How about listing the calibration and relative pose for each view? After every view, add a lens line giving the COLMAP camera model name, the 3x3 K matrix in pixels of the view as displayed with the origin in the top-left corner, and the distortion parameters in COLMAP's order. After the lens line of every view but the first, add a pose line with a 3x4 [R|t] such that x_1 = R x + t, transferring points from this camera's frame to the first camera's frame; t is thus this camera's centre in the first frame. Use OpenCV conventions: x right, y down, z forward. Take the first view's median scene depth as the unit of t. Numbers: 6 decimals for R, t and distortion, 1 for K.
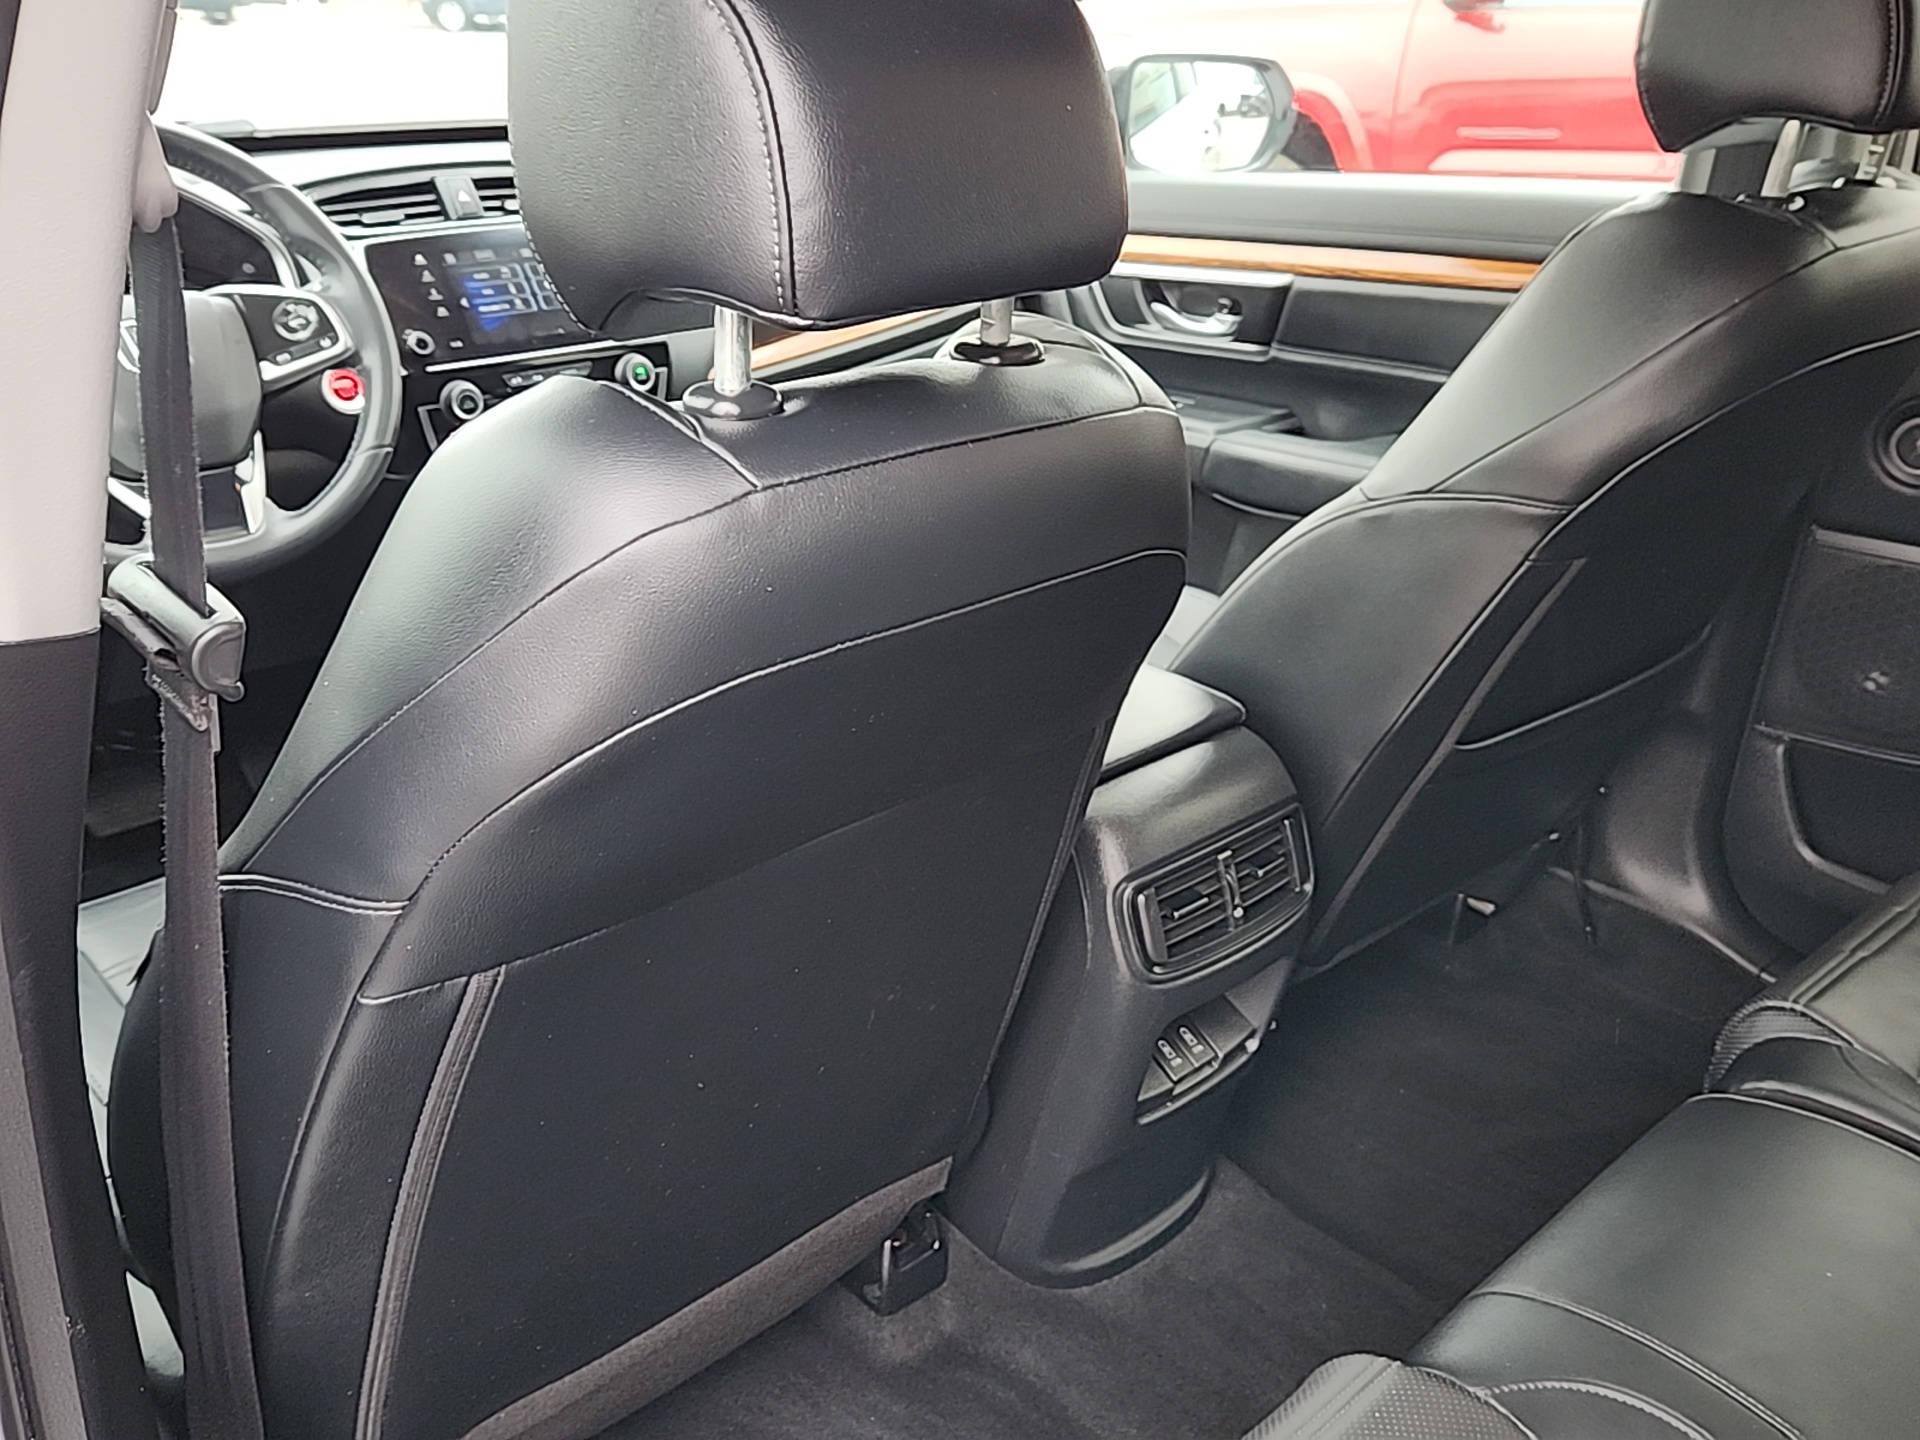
lens RADIAL K [[1709.4, 0, 966.9], [0, 1709.4, 718.1], [0, 0, 1]] dist [0.084250, -0.106399]
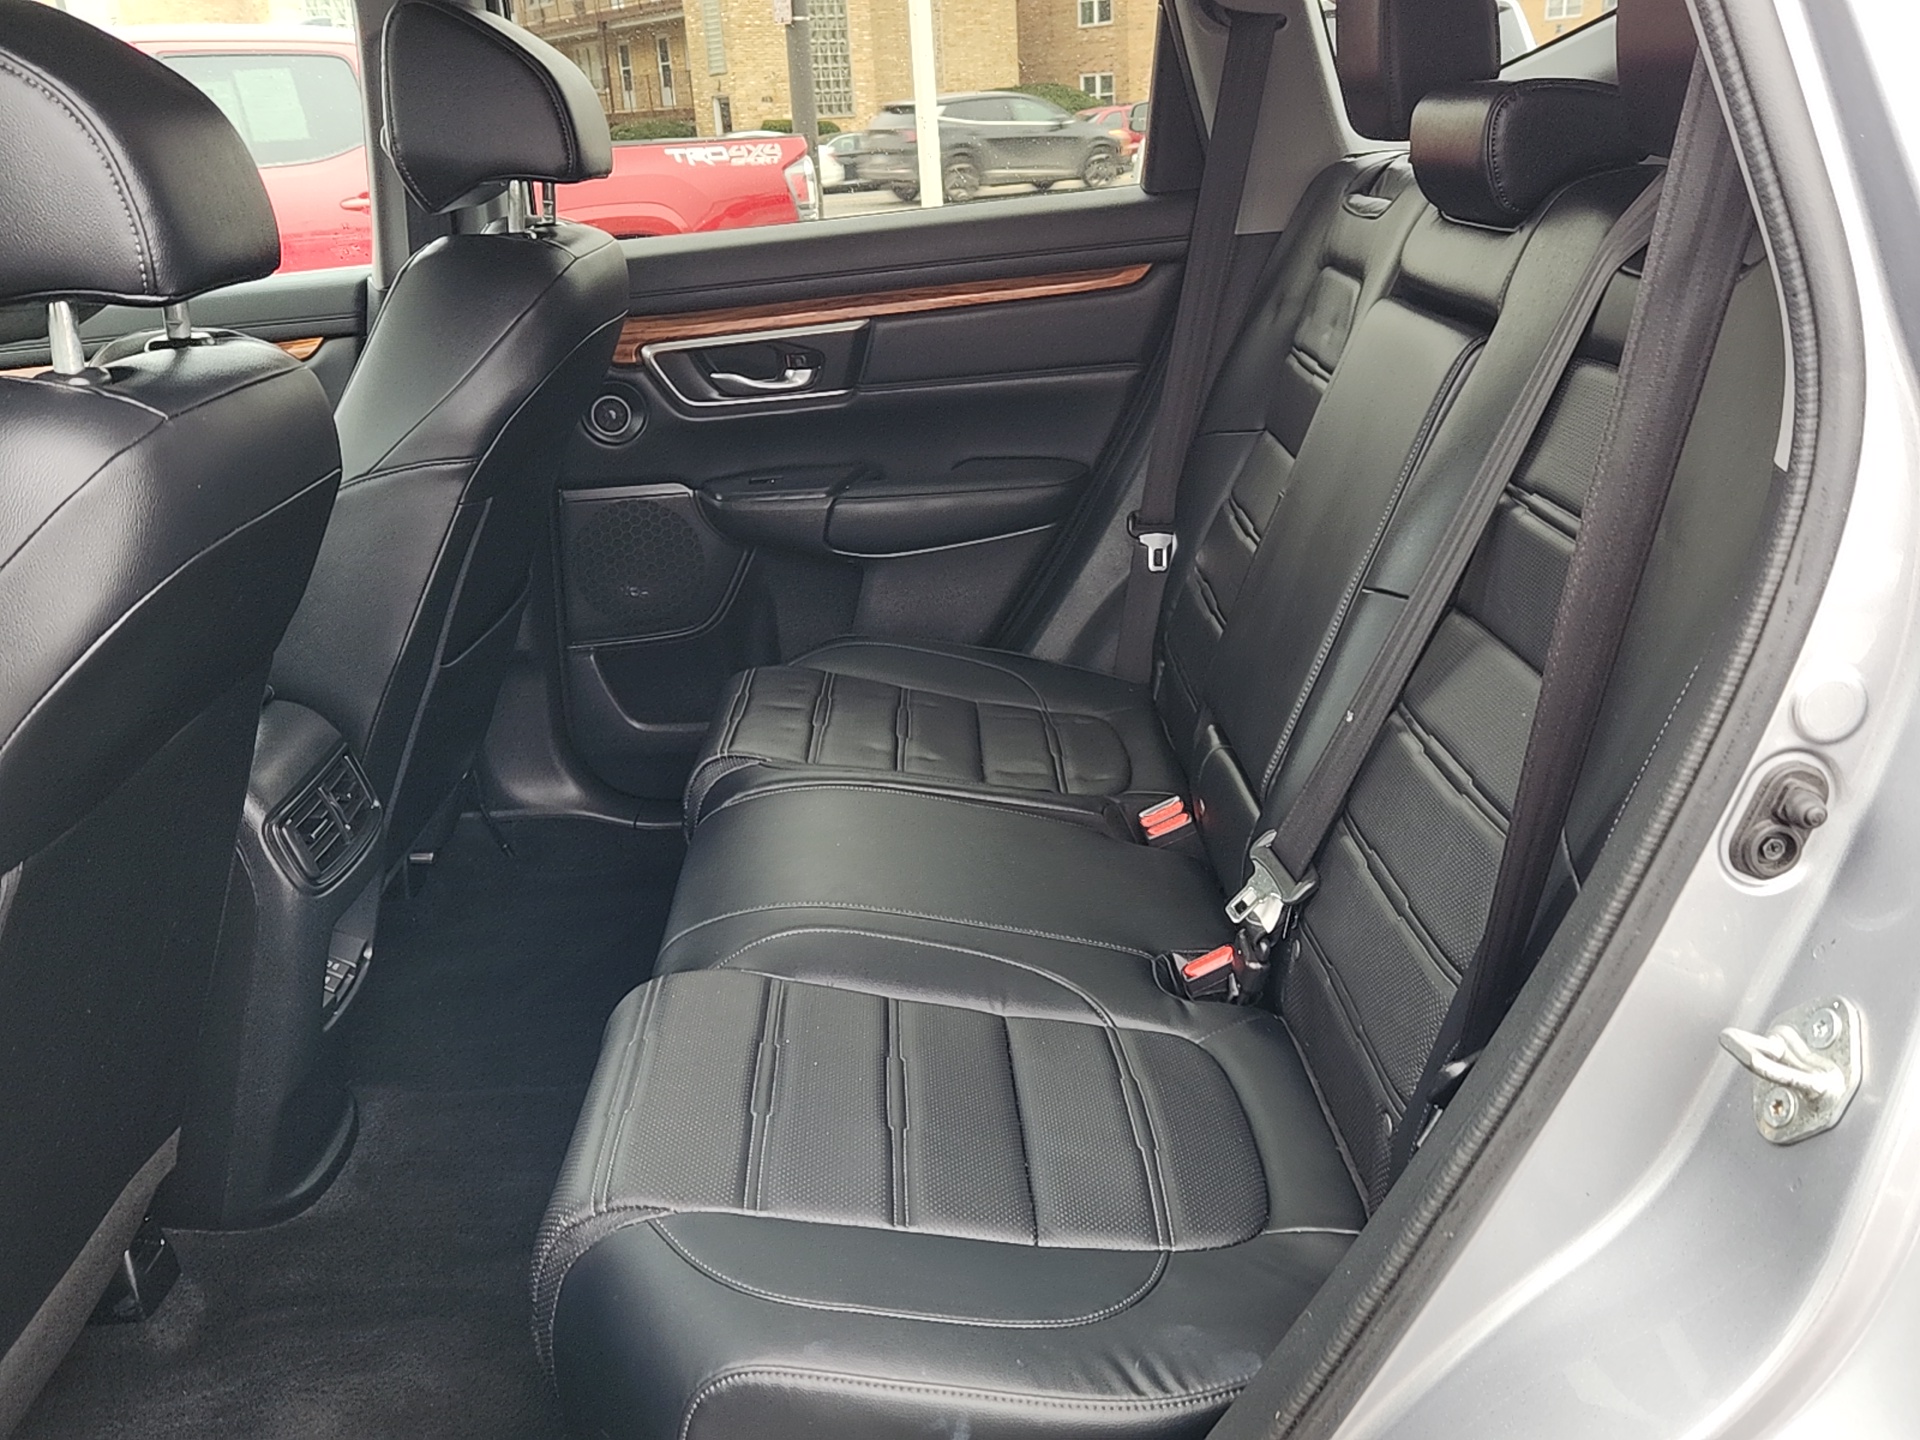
lens RADIAL K [[1709.4, 0, 954.9], [0, 1709.4, 723.1], [0, 0, 1]] dist [0.084250, -0.106399]
pose [[0.669895, -0.285506, 0.685366, -0.361078], [0.342283, 0.937917, 0.056156, 0.117159], [-0.658850, 0.196971, 0.726030, -0.192232]]
